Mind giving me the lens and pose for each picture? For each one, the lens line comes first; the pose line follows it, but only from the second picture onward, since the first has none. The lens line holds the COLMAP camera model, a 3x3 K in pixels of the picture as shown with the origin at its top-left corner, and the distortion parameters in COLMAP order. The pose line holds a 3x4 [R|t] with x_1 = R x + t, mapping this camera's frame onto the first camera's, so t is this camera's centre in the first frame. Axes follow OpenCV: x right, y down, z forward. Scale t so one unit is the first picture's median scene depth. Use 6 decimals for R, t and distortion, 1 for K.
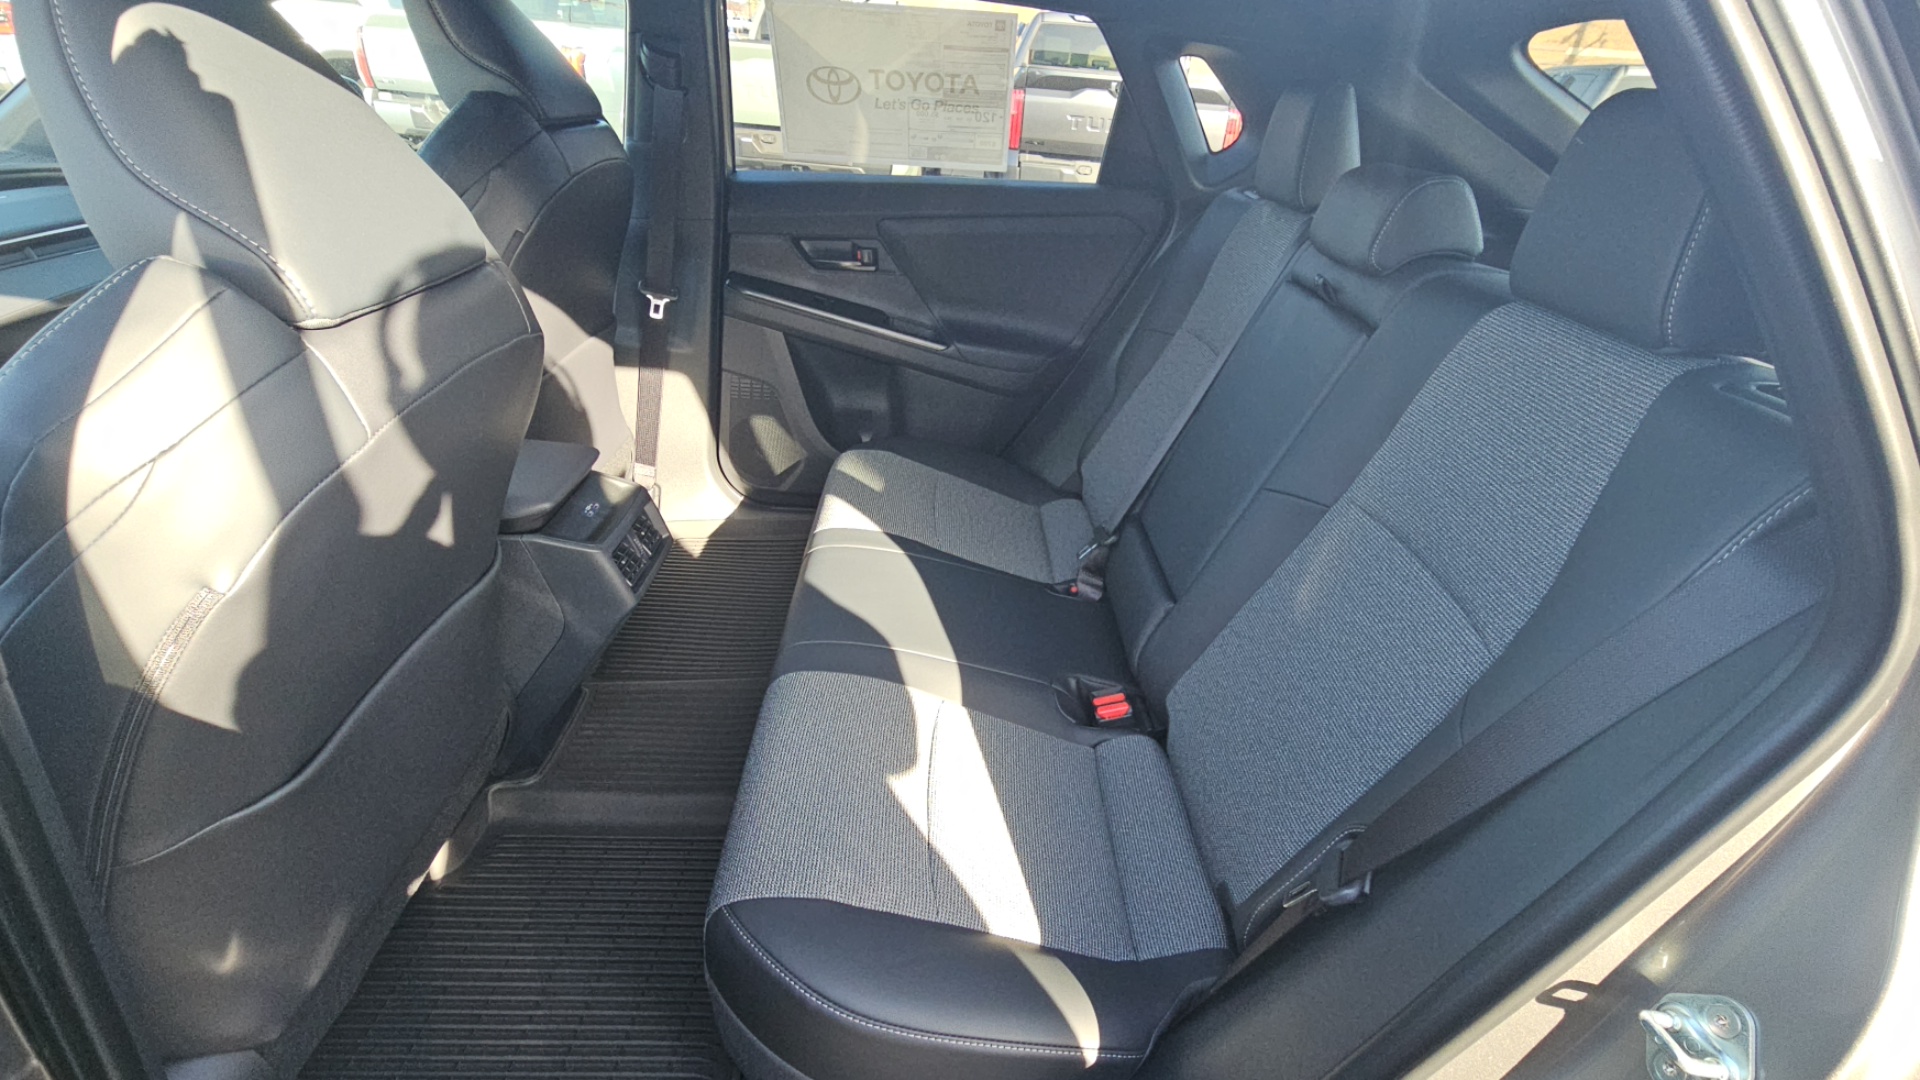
lens RADIAL K [[861.1, 0, 954.1], [0, 861.1, 531.0], [0, 0, 1]] dist [0.009596, -0.007643]
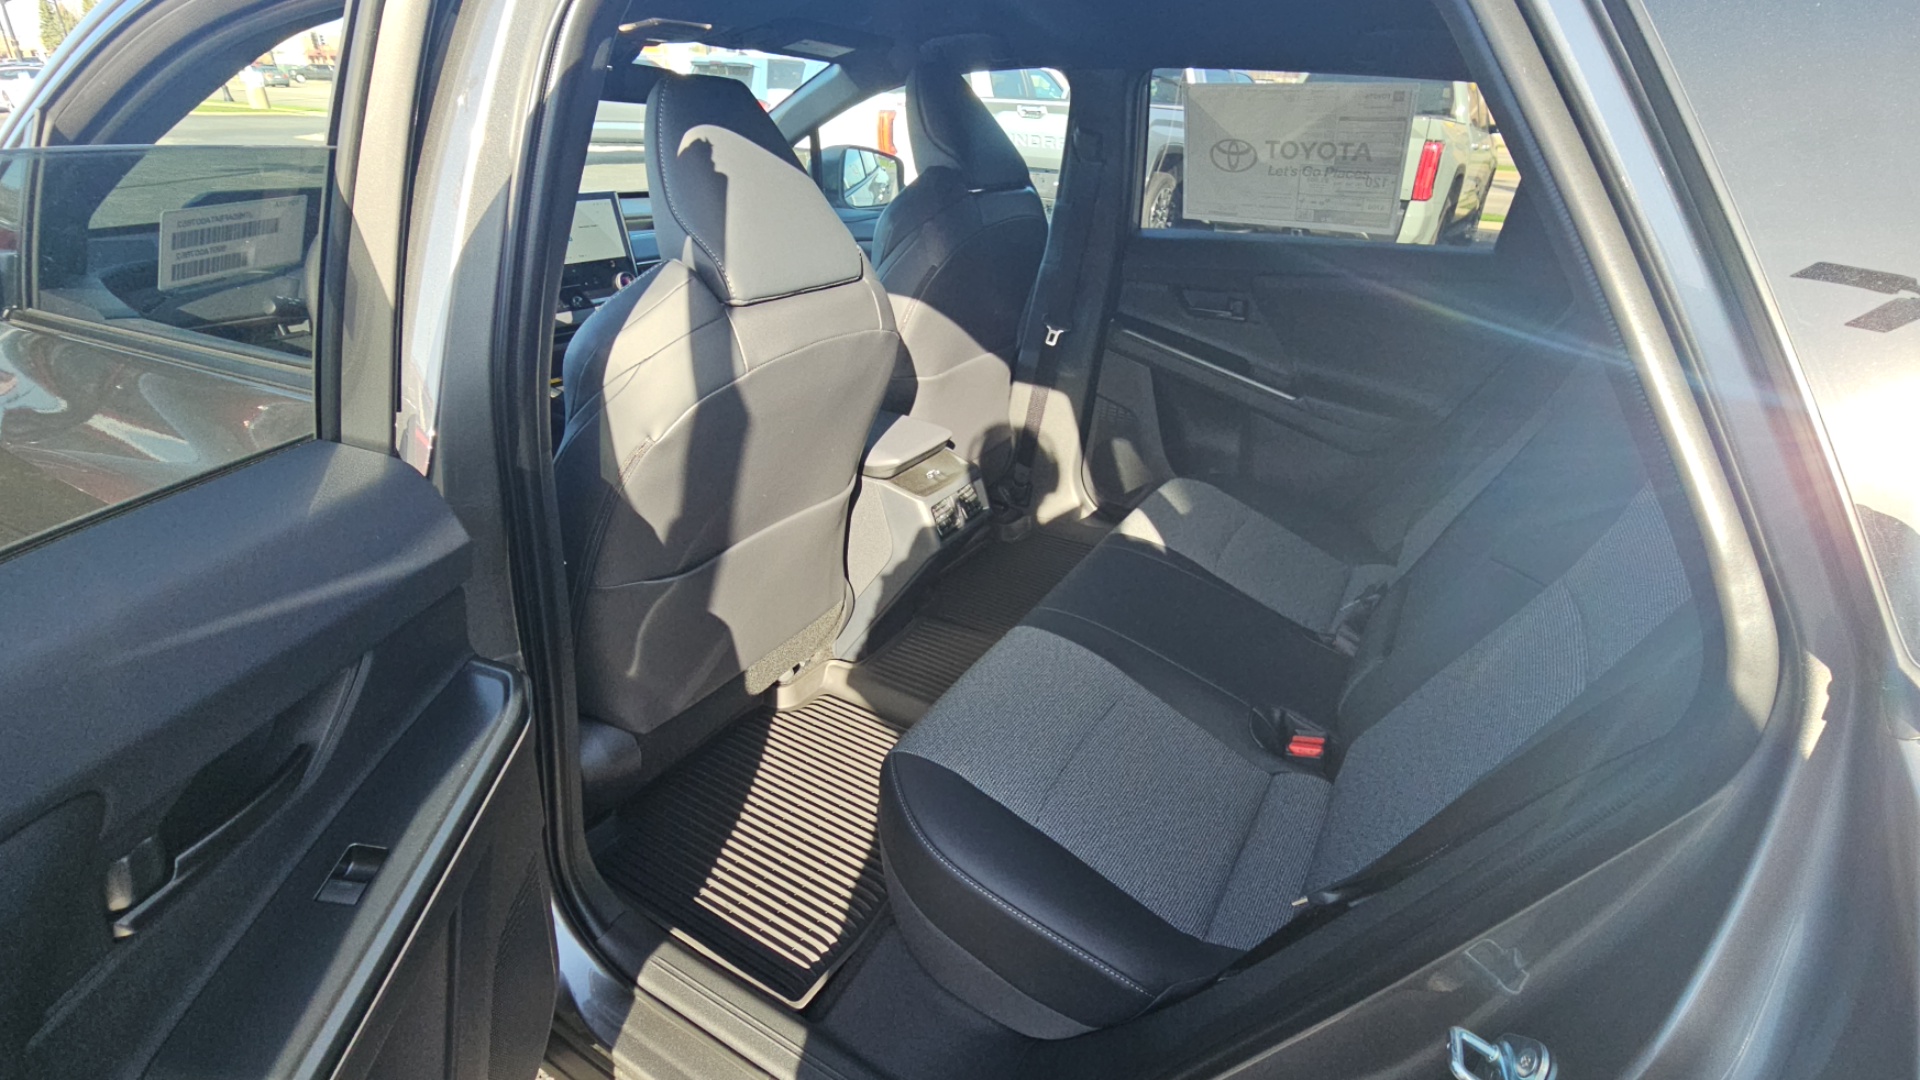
lens RADIAL K [[861.1, 0, 961.1], [0, 861.1, 526.4], [0, 0, 1]] dist [0.009596, -0.007643]
pose [[0.842606, 0.197362, -0.501062, 0.220899], [-0.230515, 0.973059, -0.004368, 0.036900], [0.486700, 0.119183, 0.865401, -0.080703]]
